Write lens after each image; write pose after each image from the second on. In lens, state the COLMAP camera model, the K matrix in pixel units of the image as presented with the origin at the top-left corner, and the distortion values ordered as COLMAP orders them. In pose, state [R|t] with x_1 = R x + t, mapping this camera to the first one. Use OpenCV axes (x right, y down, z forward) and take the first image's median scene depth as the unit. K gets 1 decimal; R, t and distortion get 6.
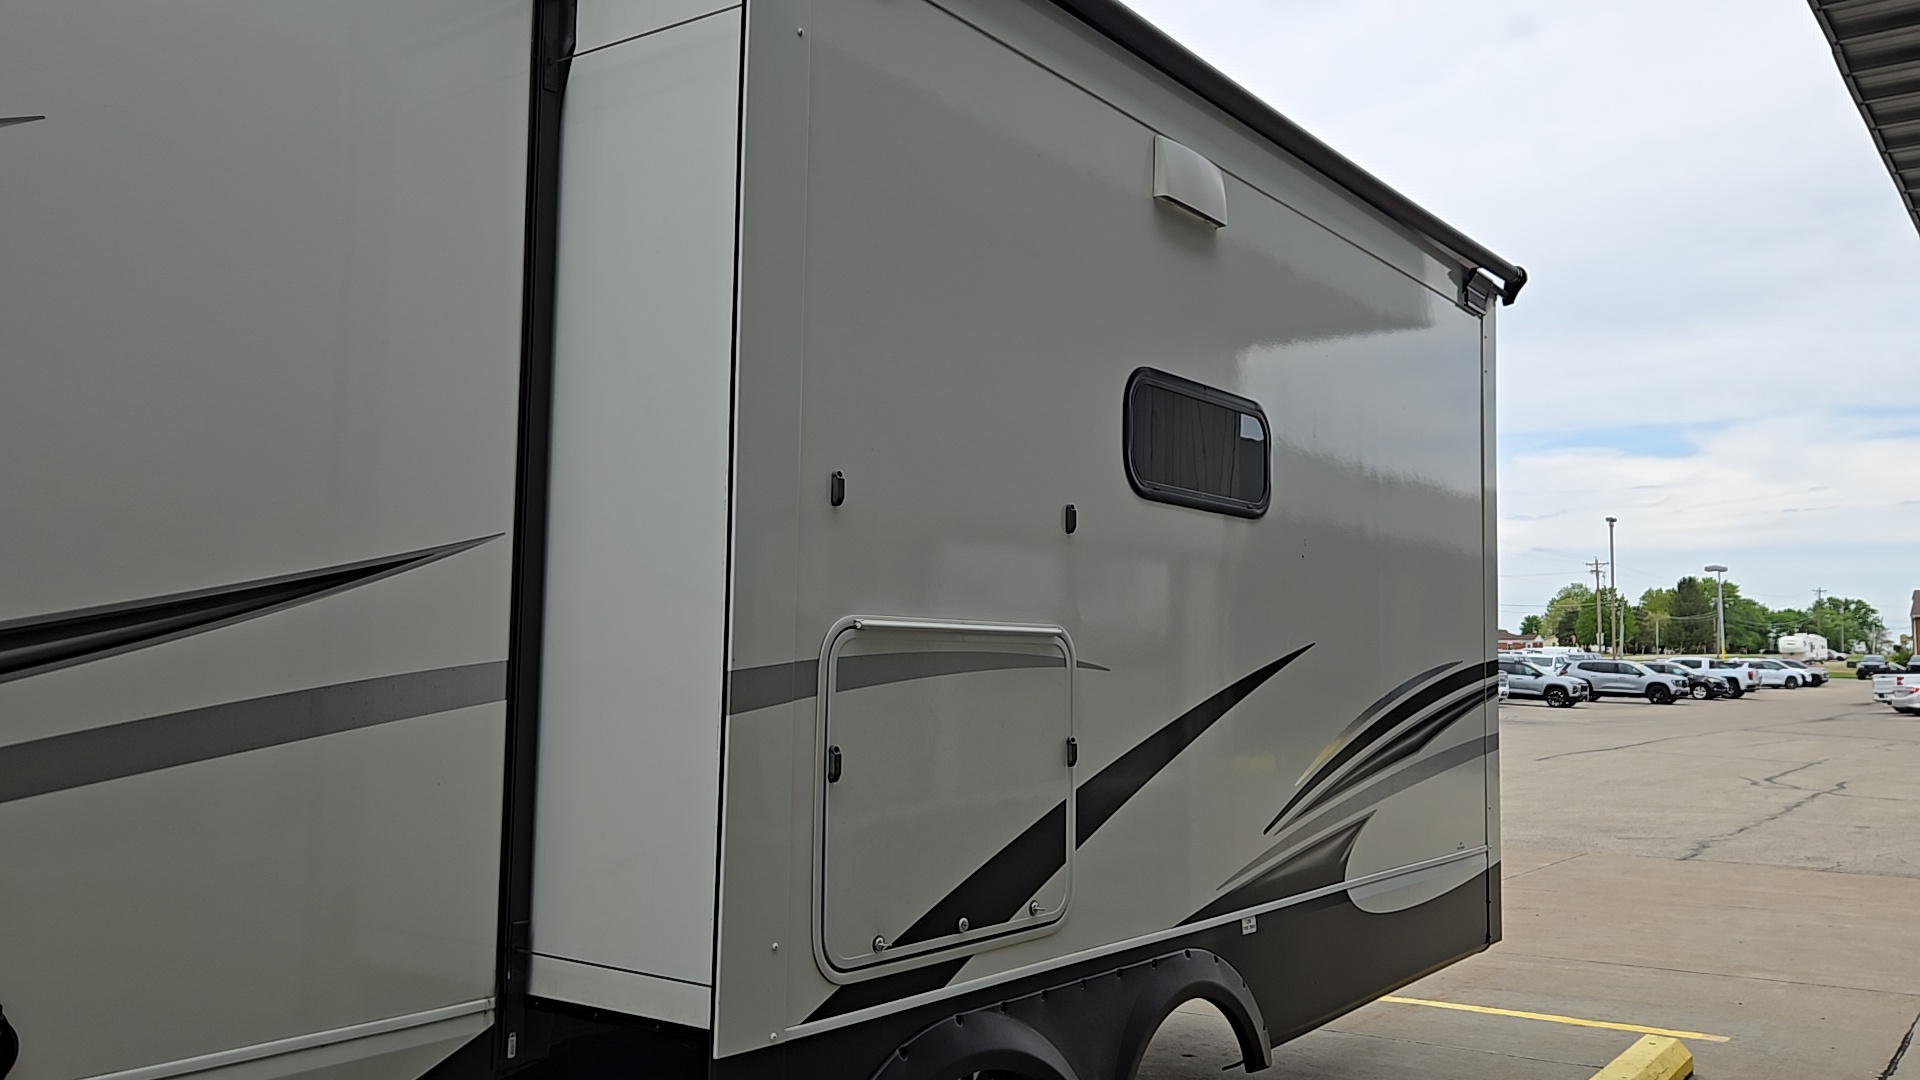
lens RADIAL K [[1577.5, 0, 966.0], [0, 1577.5, 532.7], [0, 0, 1]] dist [0.032106, -0.012235]
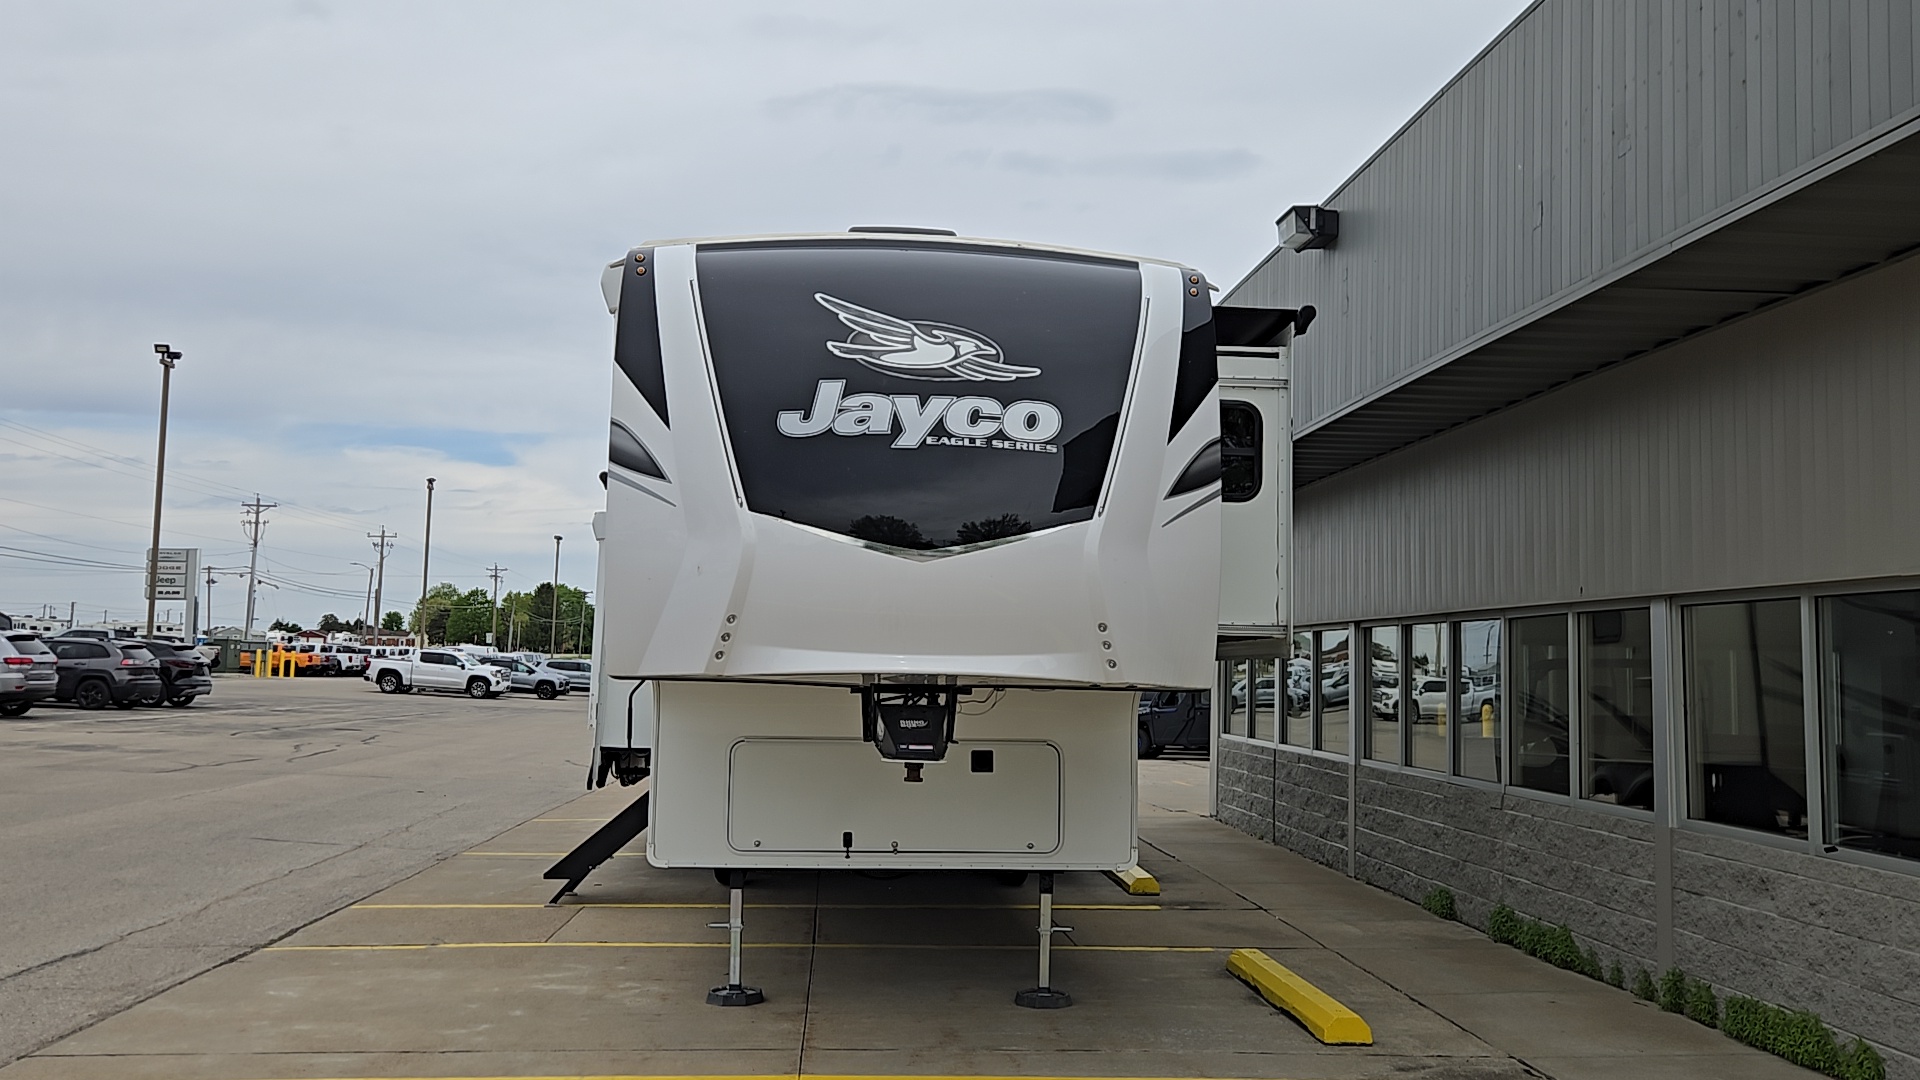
lens RADIAL K [[1577.5, 0, 946.2], [0, 1577.5, 542.0], [0, 0, 1]] dist [0.032106, -0.012235]
pose [[0.760209, 0.067080, 0.646206, -0.164970], [-0.073357, 0.997157, -0.017213, -0.007855], [-0.645524, -0.034319, 0.762969, -0.081542]]
